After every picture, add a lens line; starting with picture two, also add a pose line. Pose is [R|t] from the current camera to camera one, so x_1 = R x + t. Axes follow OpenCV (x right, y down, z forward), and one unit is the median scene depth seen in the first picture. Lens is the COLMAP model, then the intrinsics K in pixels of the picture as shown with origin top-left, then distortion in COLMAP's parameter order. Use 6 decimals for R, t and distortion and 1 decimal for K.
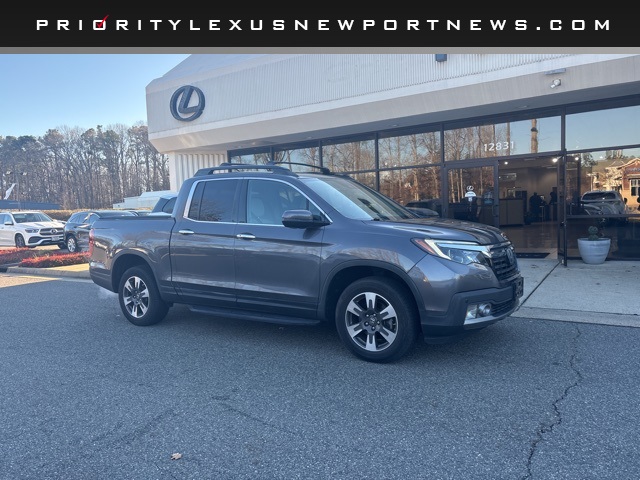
lens RADIAL K [[478.6, 0, 317.3], [0, 478.6, 244.6], [0, 0, 1]] dist [0.053514, -0.057868]
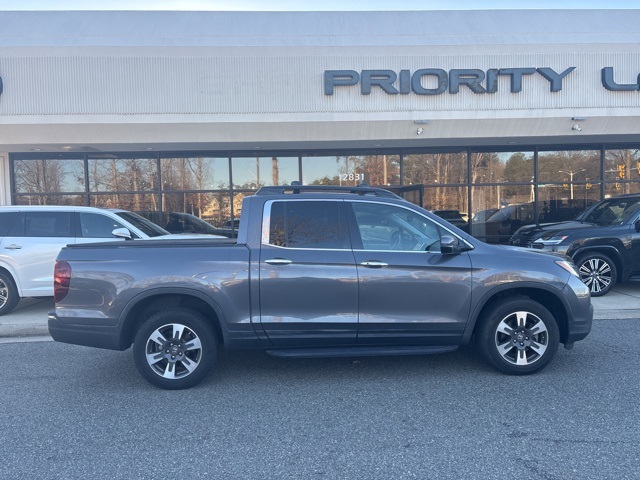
lens RADIAL K [[476.4, 0, 326.5], [0, 476.4, 252.3], [0, 0, 1]] dist [0.044449, -0.050976]
pose [[0.806952, -0.019223, 0.590304, -0.869766], [0.035513, 0.999241, -0.016007, -0.032657], [-0.589548, 0.033880, 0.807022, 0.366056]]
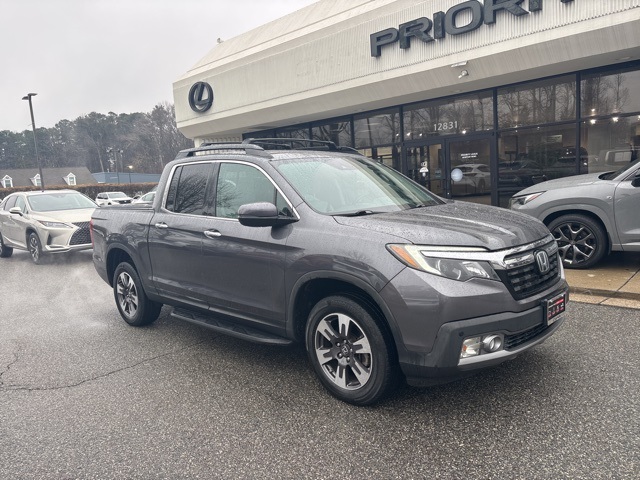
lens RADIAL K [[483.3, 0, 320.0], [0, 483.3, 240.0], [0, 0, 1]] dist [0.054091, -0.059707]
pose [[0.982640, -0.008006, -0.185351, 0.217462], [0.019256, 0.998074, 0.058975, -0.060523], [0.184522, -0.061520, 0.980901, 0.239931]]
